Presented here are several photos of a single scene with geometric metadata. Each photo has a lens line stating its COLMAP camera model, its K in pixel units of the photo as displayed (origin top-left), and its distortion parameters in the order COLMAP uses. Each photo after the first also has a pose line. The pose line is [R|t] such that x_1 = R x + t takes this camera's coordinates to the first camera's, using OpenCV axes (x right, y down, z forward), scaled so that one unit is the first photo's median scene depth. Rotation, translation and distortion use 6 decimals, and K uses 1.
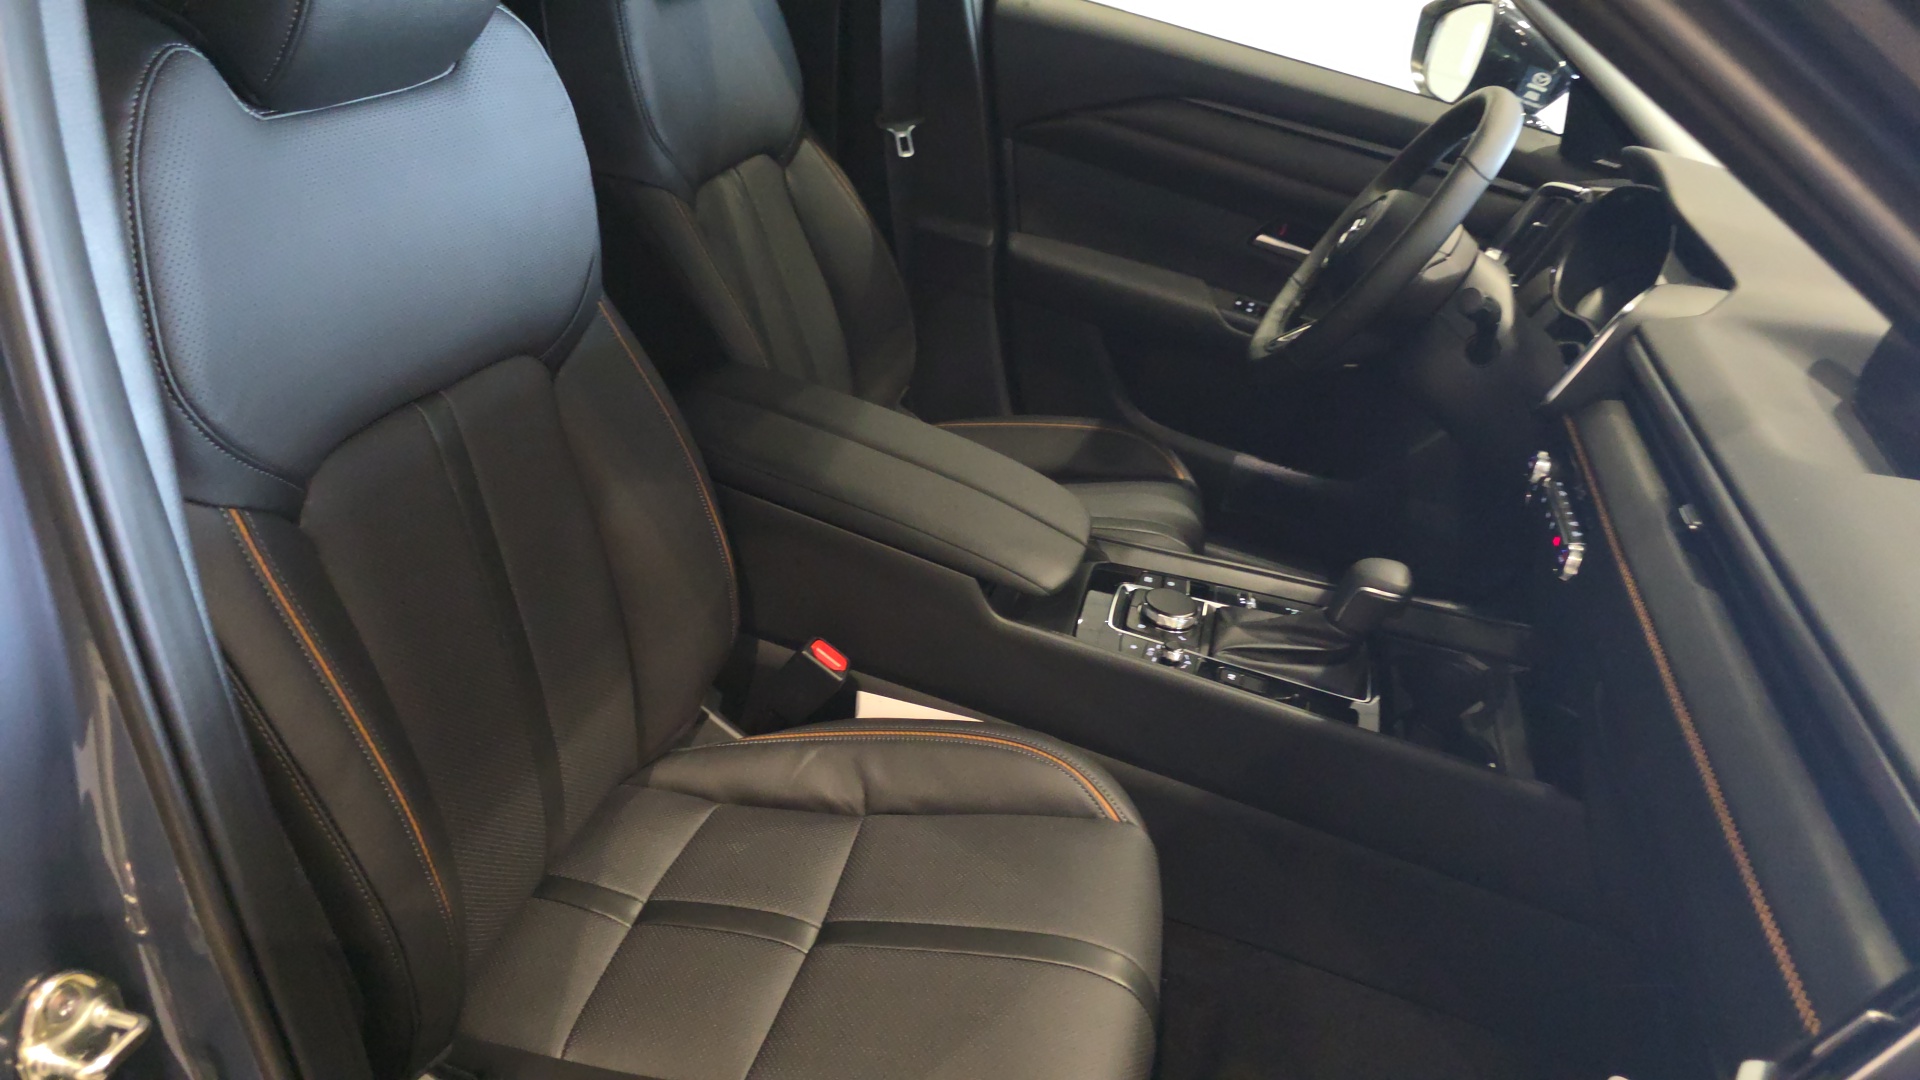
lens RADIAL K [[1253.4, 0, 949.1], [0, 1253.4, 544.8], [0, 0, 1]] dist [0.030530, -0.035768]
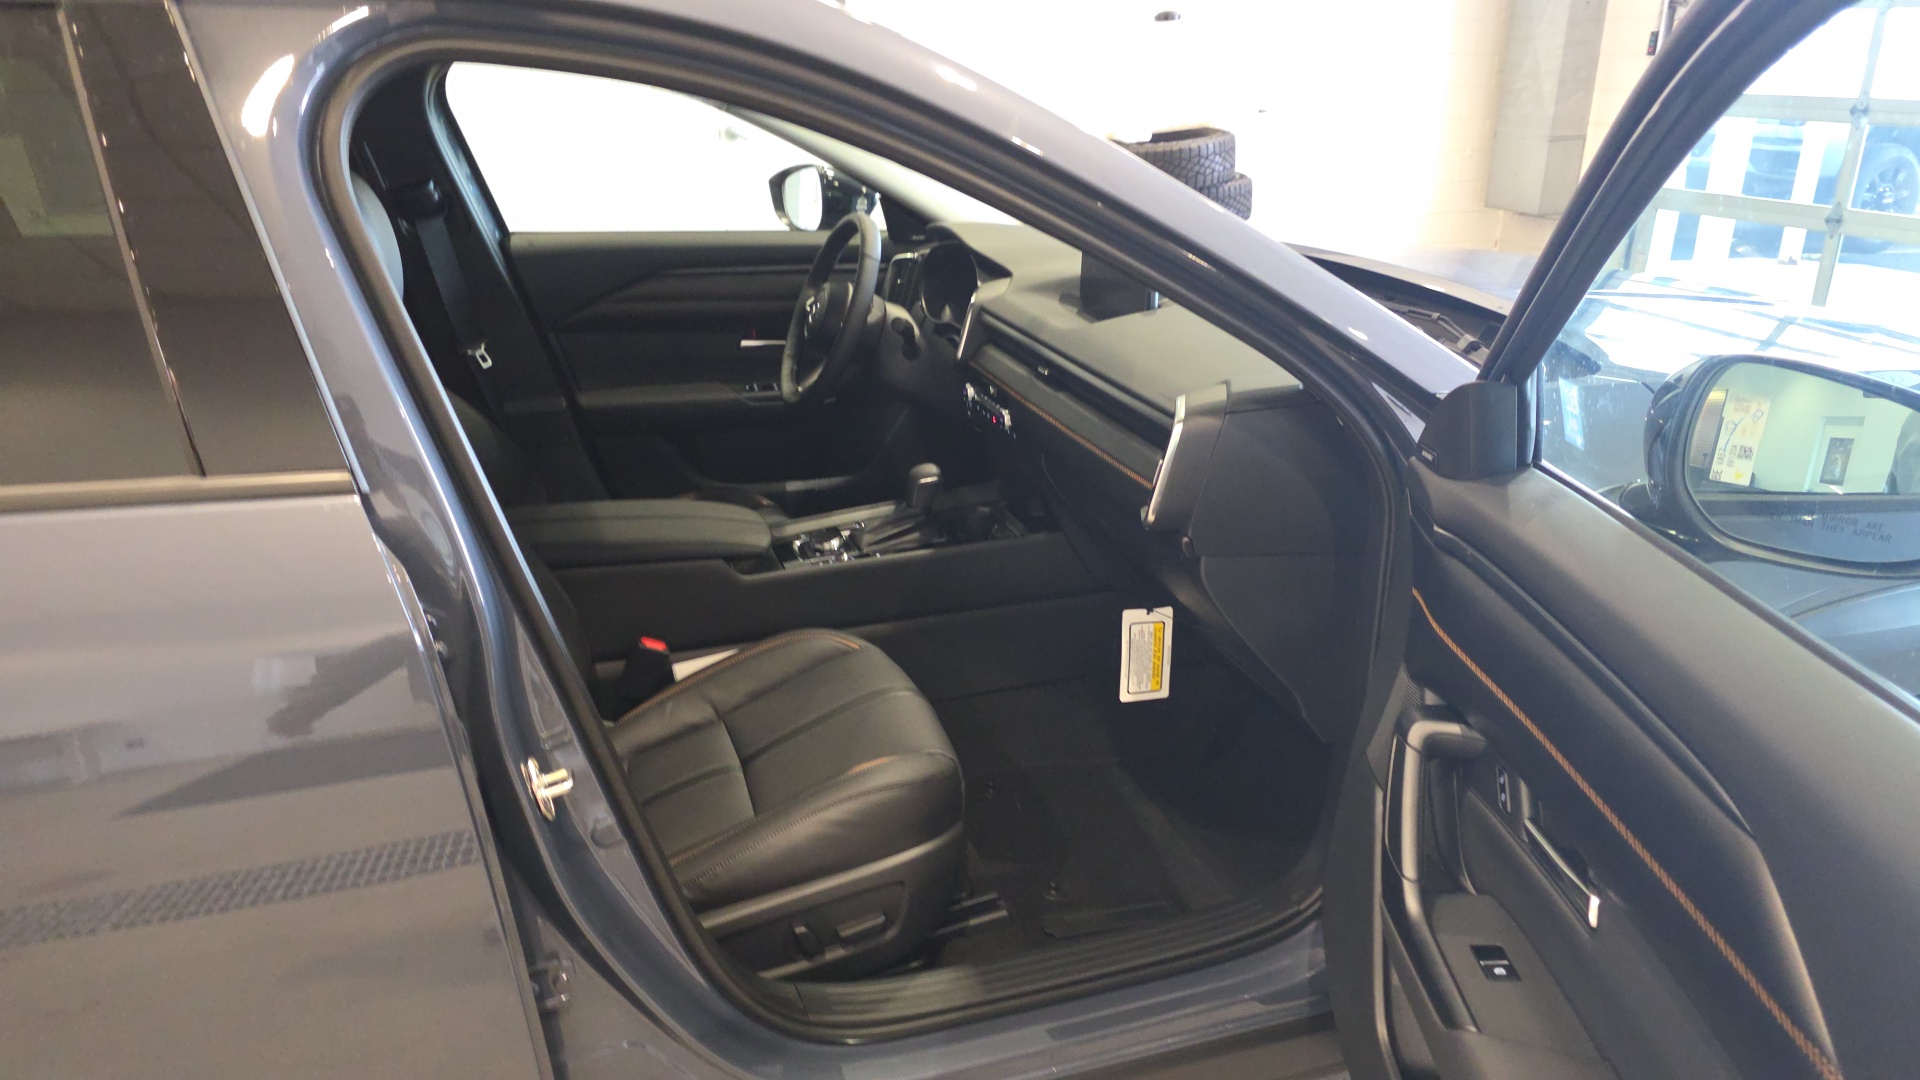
lens RADIAL K [[1253.4, 0, 966.1], [0, 1253.4, 542.1], [0, 0, 1]] dist [0.030530, -0.035768]
pose [[0.817523, -0.371235, 0.440274, -0.410097], [0.422222, 0.906275, -0.019841, 0.164228], [-0.391643, 0.202114, 0.897644, -0.584032]]
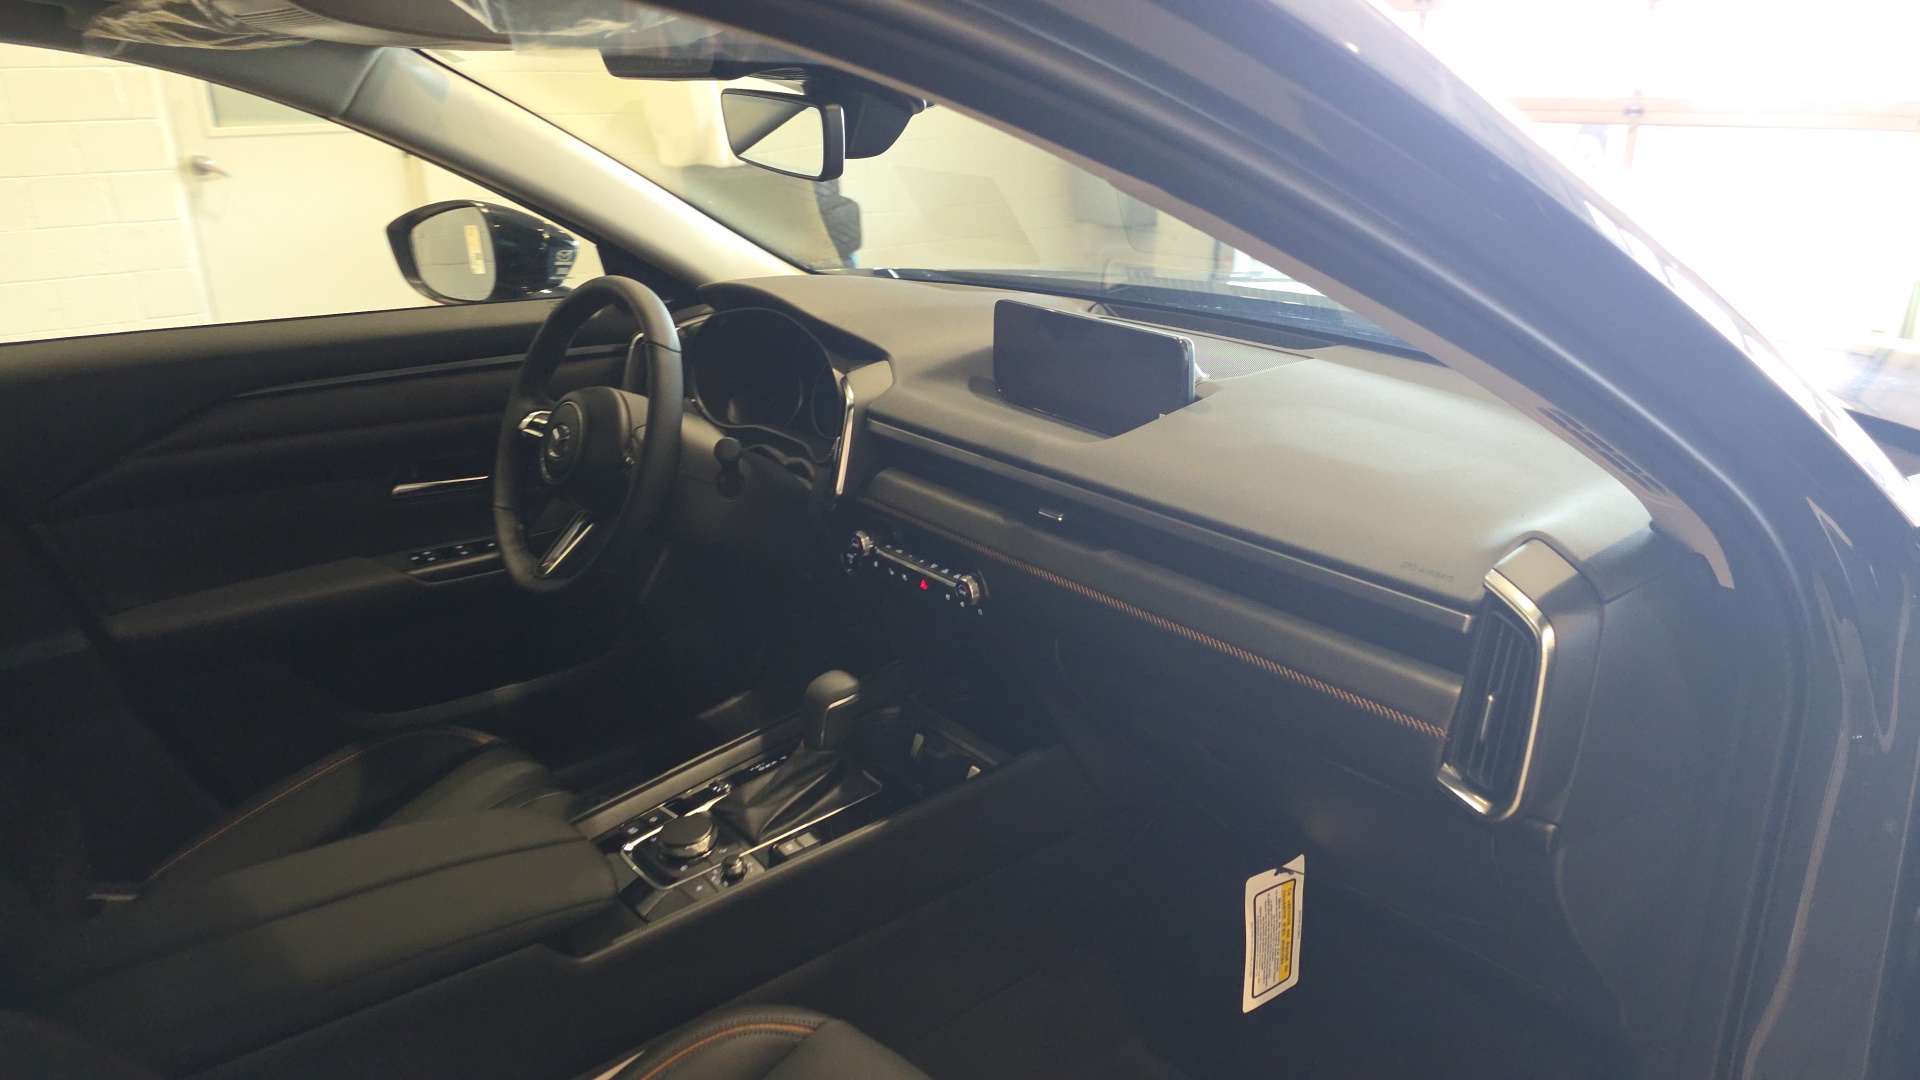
lens RADIAL K [[1253.4, 0, 998.1], [0, 1253.4, 553.7], [0, 0, 1]] dist [0.030530, -0.035768]
pose [[0.542500, -0.468868, 0.697034, -0.274883], [0.531185, 0.834271, 0.147762, -0.150081], [-0.650797, 0.290093, 0.701648, 0.079562]]
